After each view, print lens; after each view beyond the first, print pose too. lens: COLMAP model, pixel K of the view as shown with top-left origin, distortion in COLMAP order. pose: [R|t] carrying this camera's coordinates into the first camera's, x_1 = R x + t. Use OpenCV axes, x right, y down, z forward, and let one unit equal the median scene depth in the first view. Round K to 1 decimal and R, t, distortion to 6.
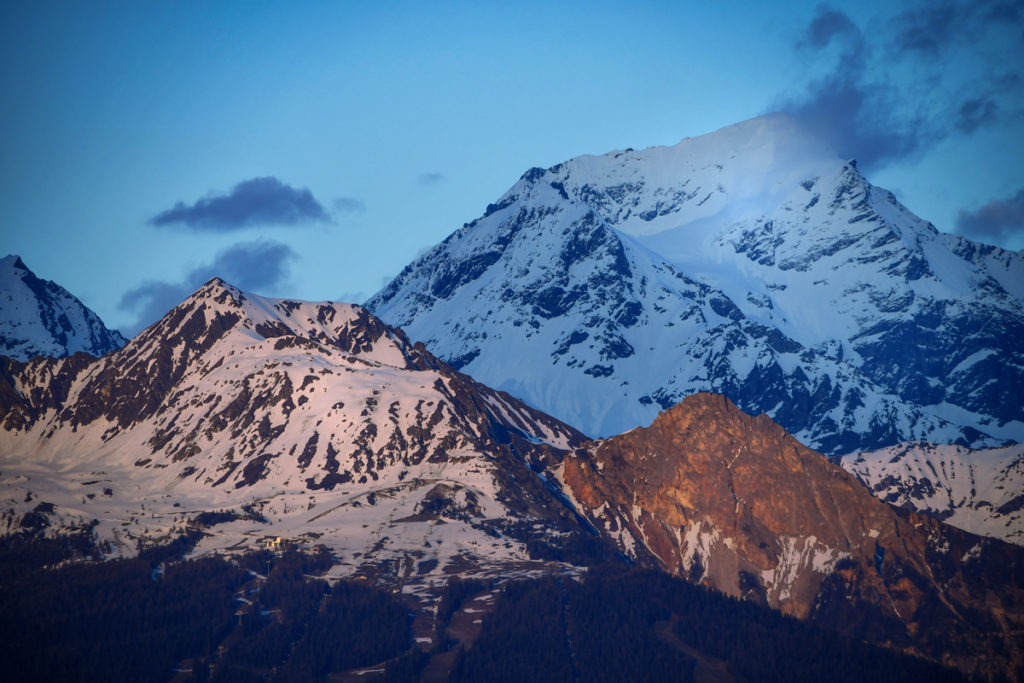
lens RADIAL K [[5511.0, 0, 503.3], [0, 5511.0, 332.4], [0, 0, 1]] dist [1.462908, 0.000000]
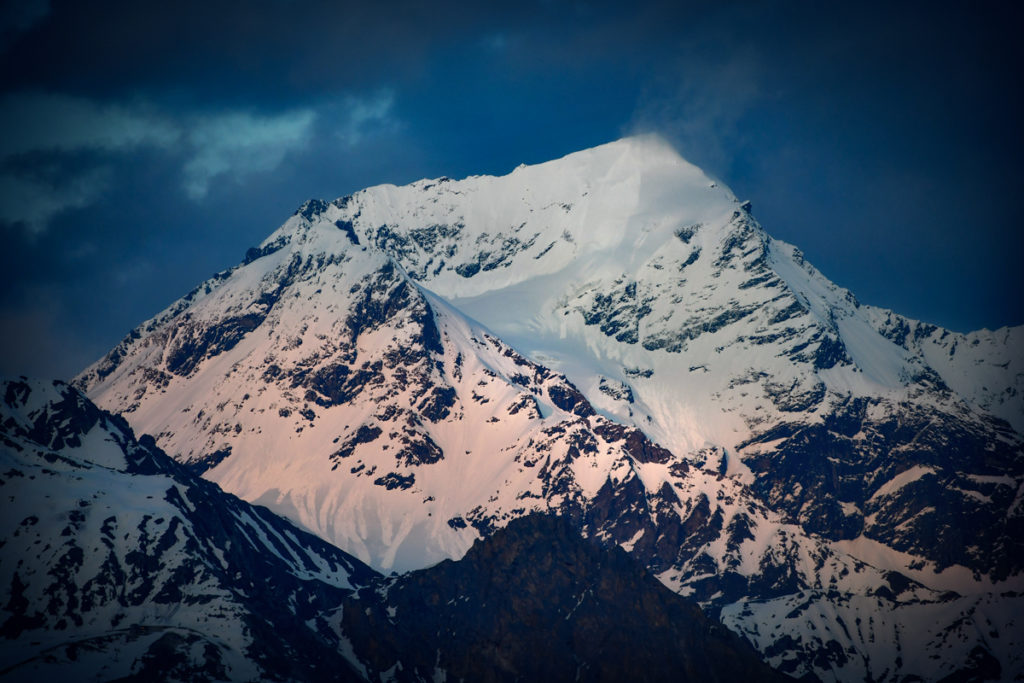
lens RADIAL K [[5511.0, 0, 517.1], [0, 5511.0, 312.8], [0, 0, 1]] dist [1.462908, 0.000000]
pose [[0.999054, 0.028161, 0.033127, 0.008738], [-0.027620, 0.999479, -0.016680, -0.003517], [-0.033580, 0.015749, 0.999312, 0.269608]]
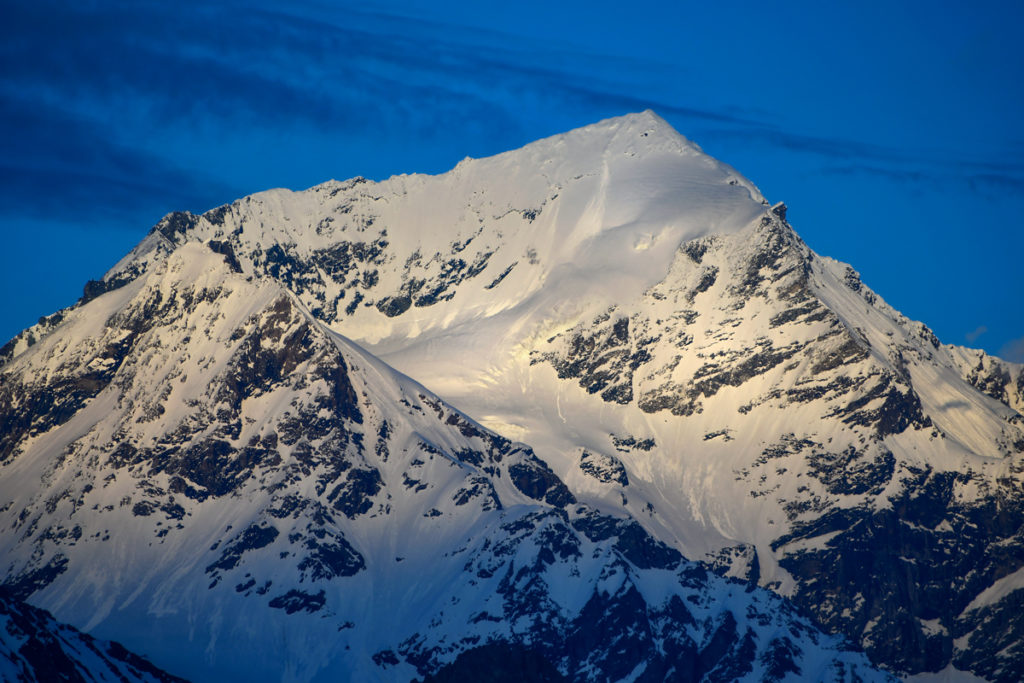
lens RADIAL K [[5511.0, 0, 505.1], [0, 5511.0, 338.6], [0, 0, 1]] dist [1.462908, 0.000000]
pose [[0.999167, 0.009114, 0.039768, 0.015933], [-0.008126, 0.999656, -0.024919, -0.004997], [-0.039981, 0.024575, 0.998898, 0.473886]]
